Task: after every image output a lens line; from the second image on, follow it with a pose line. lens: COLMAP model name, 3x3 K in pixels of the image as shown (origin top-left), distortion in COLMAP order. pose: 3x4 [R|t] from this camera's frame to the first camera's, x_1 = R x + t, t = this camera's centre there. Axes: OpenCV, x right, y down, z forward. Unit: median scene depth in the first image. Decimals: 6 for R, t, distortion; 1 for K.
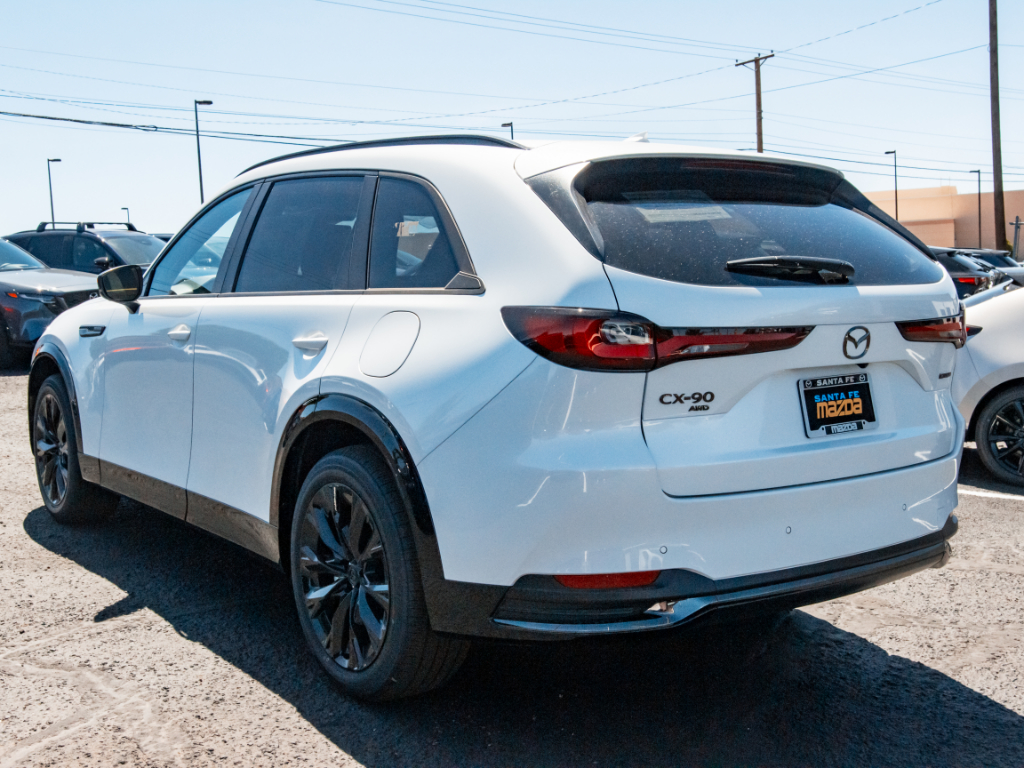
lens RADIAL K [[1184.8, 0, 512.0], [0, 1184.8, 384.0], [0, 0, 1]] dist [-0.005774, -0.007636]
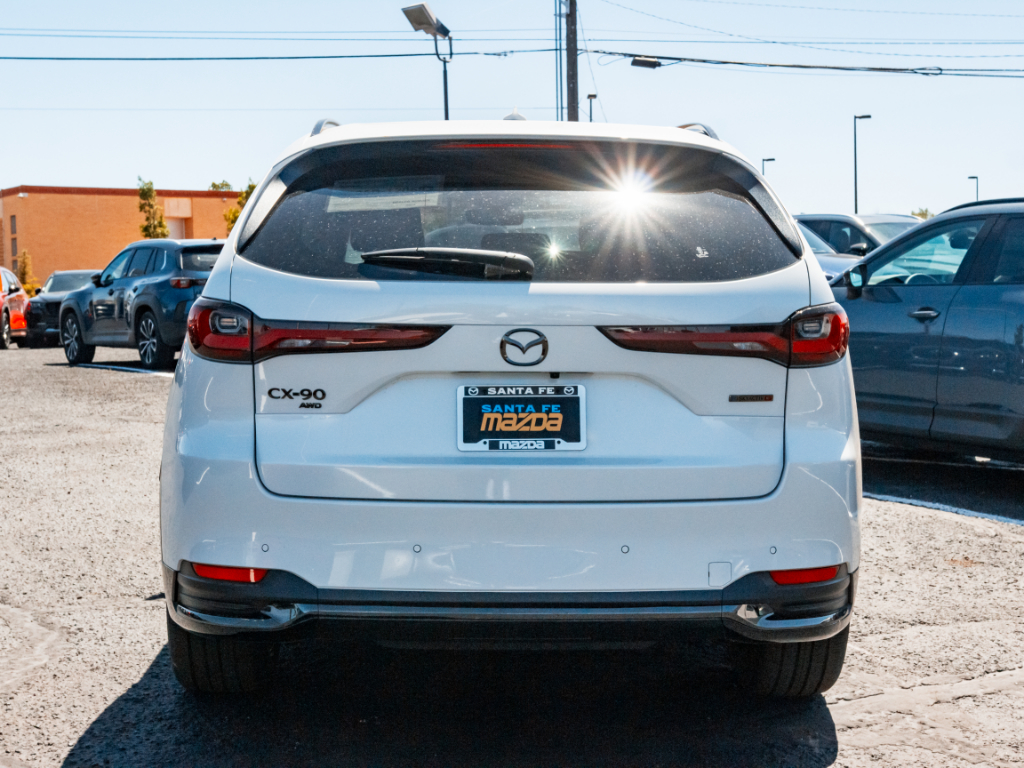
lens RADIAL K [[1667.0, 0, 512.0], [0, 1667.0, 384.0], [0, 0, 1]] dist [0.050983, 0.048855]
pose [[0.819419, 0.055241, -0.570527, 0.986063], [-0.066651, 0.997776, 0.000881, -0.008409], [0.569307, 0.037304, 0.821278, -0.015007]]
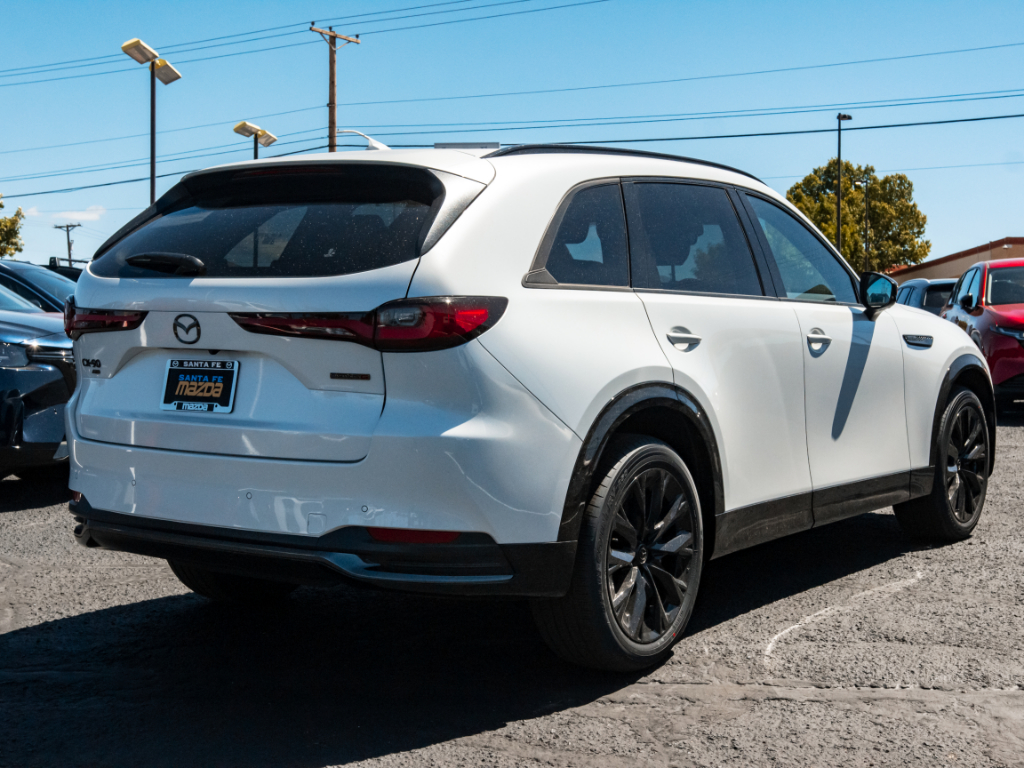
lens RADIAL K [[1544.8, 0, 512.0], [0, 1544.8, 384.0], [0, 0, 1]] dist [0.003747, 0.016748]
pose [[0.316750, 0.061002, -0.946545, 1.755852], [-0.100148, 0.994503, 0.030580, -0.058302], [0.943207, 0.085108, 0.321118, 0.825636]]
